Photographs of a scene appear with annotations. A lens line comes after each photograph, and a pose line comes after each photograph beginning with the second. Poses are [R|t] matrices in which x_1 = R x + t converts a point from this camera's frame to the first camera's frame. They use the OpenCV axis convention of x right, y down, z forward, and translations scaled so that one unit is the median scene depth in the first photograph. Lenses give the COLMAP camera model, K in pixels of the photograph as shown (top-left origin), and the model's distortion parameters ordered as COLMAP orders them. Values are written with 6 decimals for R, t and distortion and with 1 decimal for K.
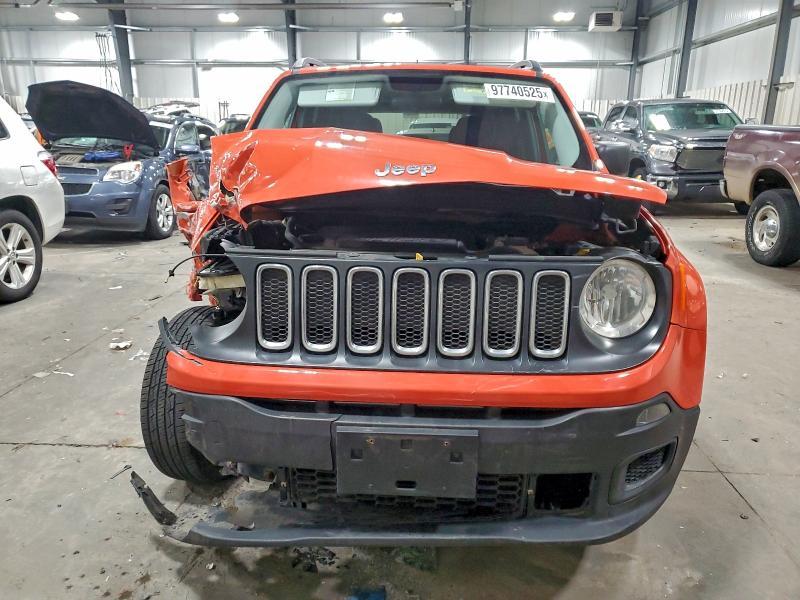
lens RADIAL K [[628.6, 0, 396.2], [0, 628.6, 300.3], [0, 0, 1]] dist [0.024012, 0.018862]
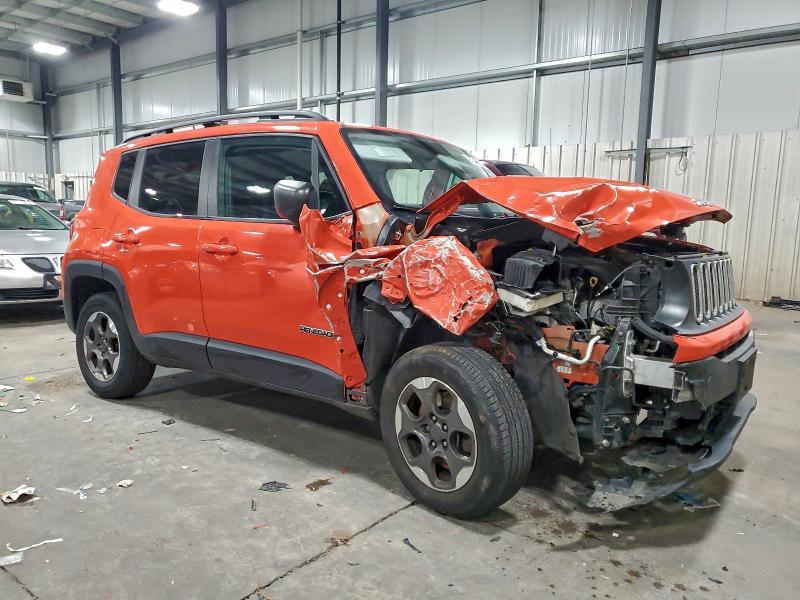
lens RADIAL K [[628.6, 0, 398.9], [0, 628.6, 298.7], [0, 0, 1]] dist [0.024012, 0.018862]
pose [[0.564063, -0.097439, 0.819963, -0.142854], [0.199058, 0.979773, -0.020505, -0.006367], [-0.801379, 0.174786, 0.572050, 0.057302]]
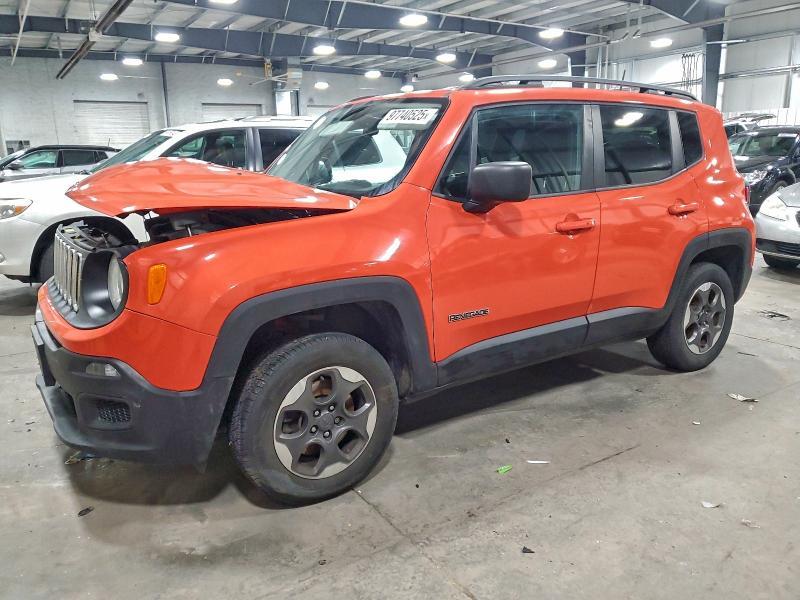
lens RADIAL K [[628.6, 0, 397.8], [0, 628.6, 300.8], [0, 0, 1]] dist [0.024012, 0.018862]
pose [[0.593274, 0.169950, -0.786857, 0.147308], [-0.187567, 0.979741, 0.070189, -0.014765], [0.782844, 0.105947, 0.613131, 0.053324]]
